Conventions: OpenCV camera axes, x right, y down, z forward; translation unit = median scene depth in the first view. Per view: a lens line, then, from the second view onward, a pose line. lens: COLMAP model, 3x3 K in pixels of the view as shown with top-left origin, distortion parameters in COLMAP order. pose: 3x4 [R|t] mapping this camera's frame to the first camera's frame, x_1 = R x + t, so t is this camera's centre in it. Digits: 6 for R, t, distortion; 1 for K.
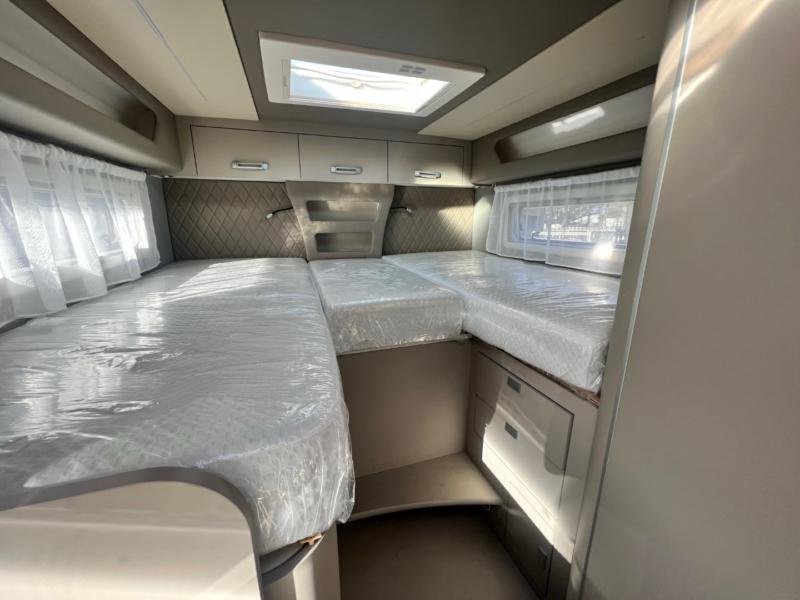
lens RADIAL K [[319.2, 0, 400.0], [0, 319.2, 300.0], [0, 0, 1]] dist [-0.001492, -0.000228]
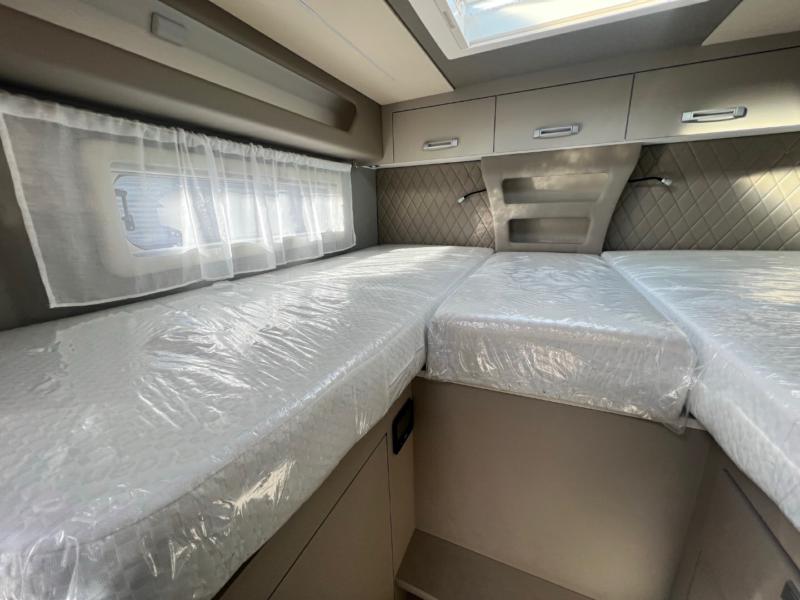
lens RADIAL K [[319.2, 0, 400.0], [0, 319.2, 300.0], [0, 0, 1]] dist [-0.001492, -0.000228]
pose [[0.735006, 0.160370, -0.658823, 0.109996], [-0.141794, 0.986499, 0.081942, -0.032908], [0.663069, 0.033189, 0.747822, 0.219365]]
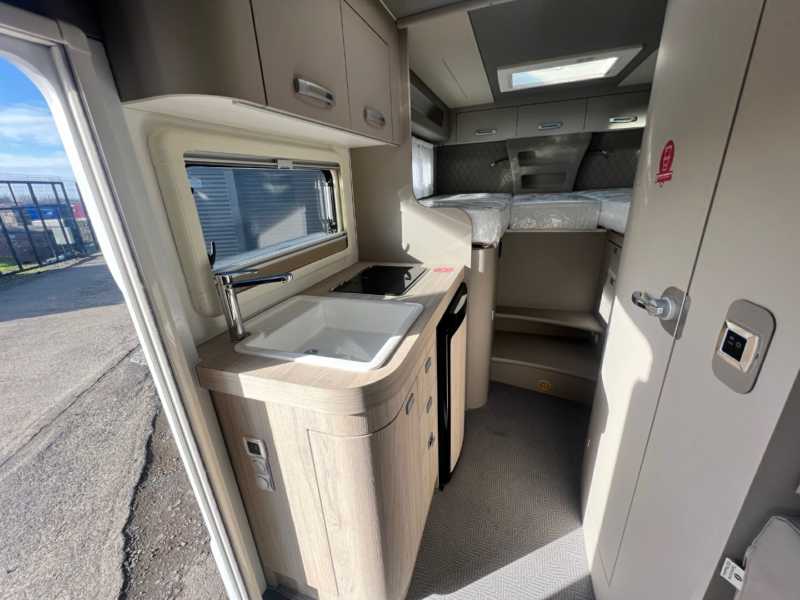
lens RADIAL K [[319.2, 0, 400.0], [0, 319.2, 300.0], [0, 0, 1]] dist [-0.001492, -0.000228]
pose [[0.790661, 0.170825, -0.587941, 0.261689], [-0.105735, 0.983957, 0.143695, 0.211696], [0.603055, -0.051448, 0.796039, -0.549635]]
